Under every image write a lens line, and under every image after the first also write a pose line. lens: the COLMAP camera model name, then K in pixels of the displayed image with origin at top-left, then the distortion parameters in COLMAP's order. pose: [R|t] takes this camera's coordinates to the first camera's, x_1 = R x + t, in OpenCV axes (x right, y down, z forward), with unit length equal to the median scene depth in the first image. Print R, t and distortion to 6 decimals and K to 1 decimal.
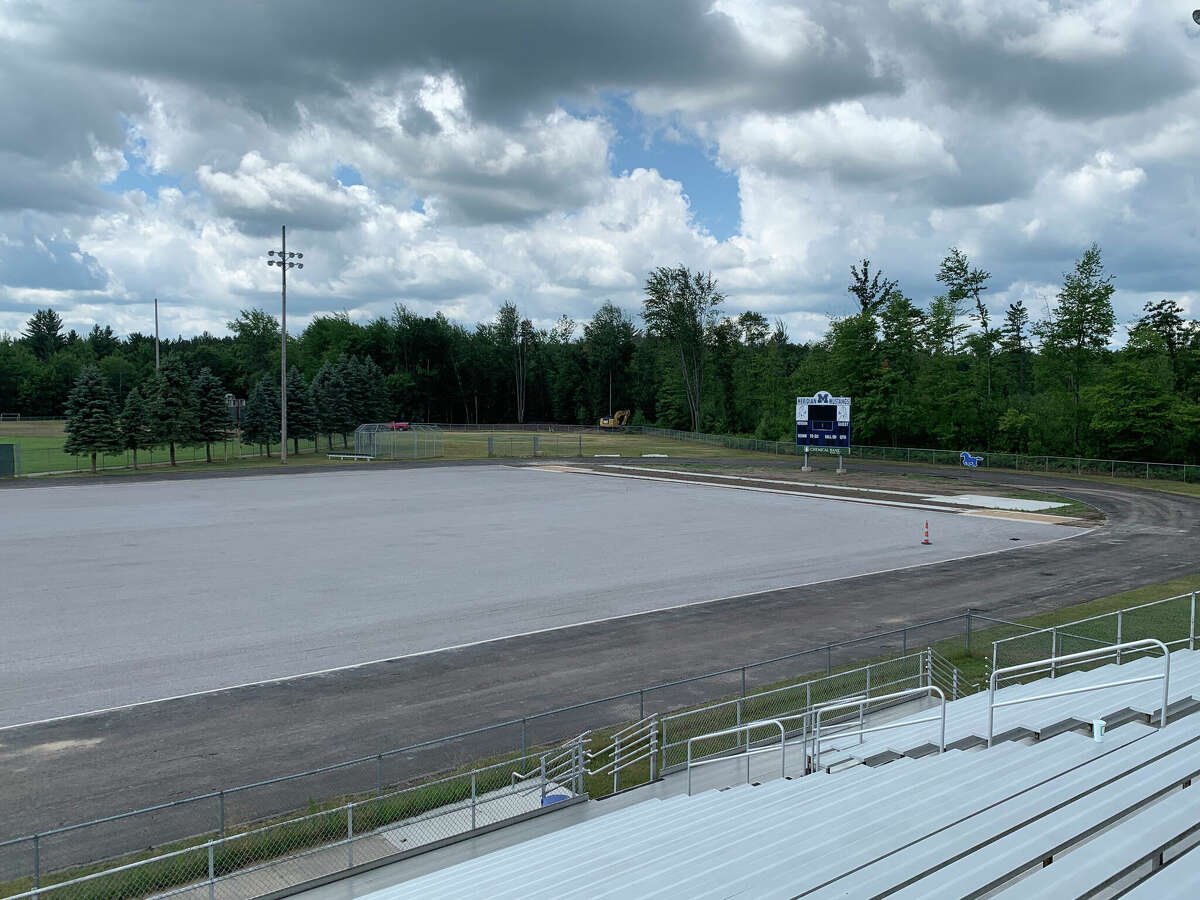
lens RADIAL K [[1028.6, 0, 600.0], [0, 1028.6, 450.0], [0, 0, 1]] dist [0.006521, -0.000145]
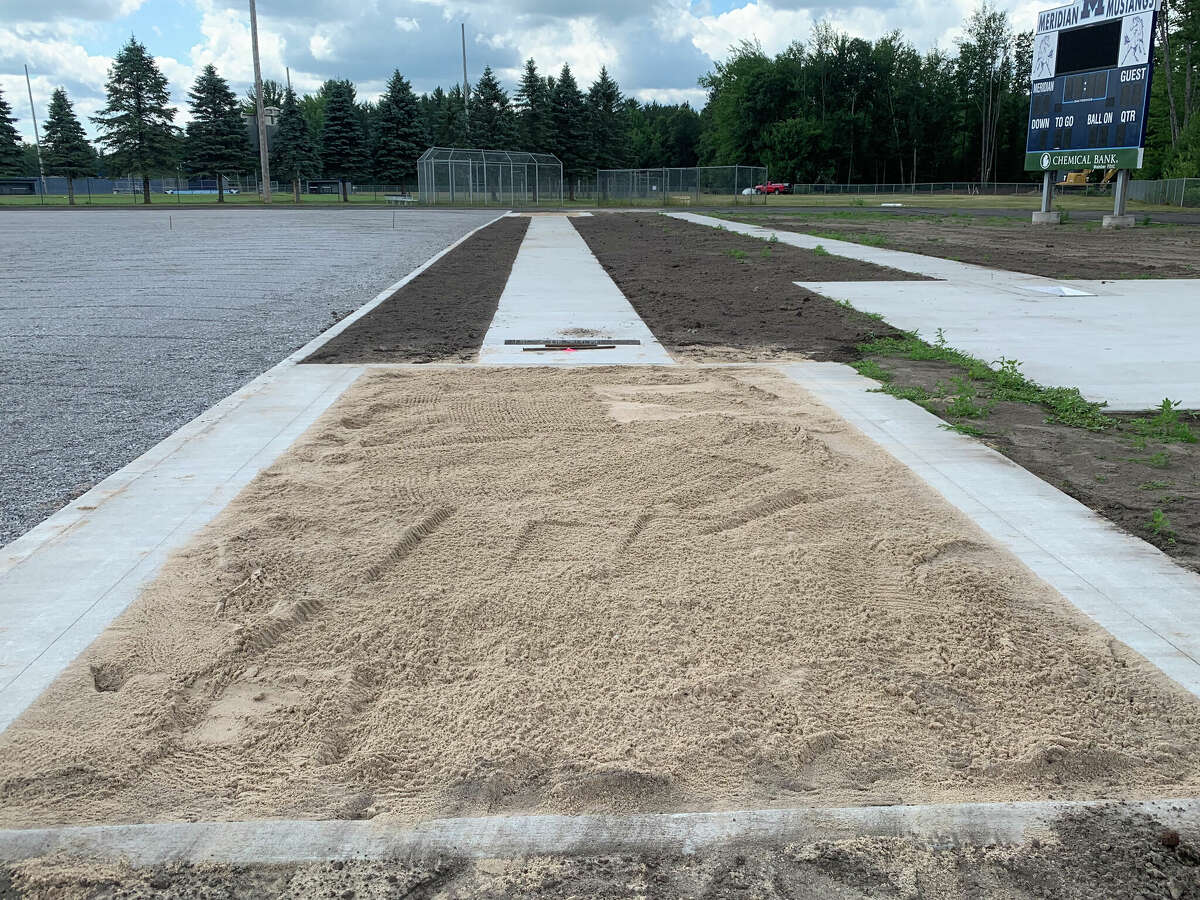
lens RADIAL K [[1028.6, 0, 600.0], [0, 1028.6, 450.0], [0, 0, 1]] dist [0.006521, -0.000145]
pose [[0.812037, 0.139261, -0.566747, 0.296119], [-0.026784, 0.978982, 0.202179, 0.030139], [0.582991, -0.148997, 0.798700, 0.605253]]
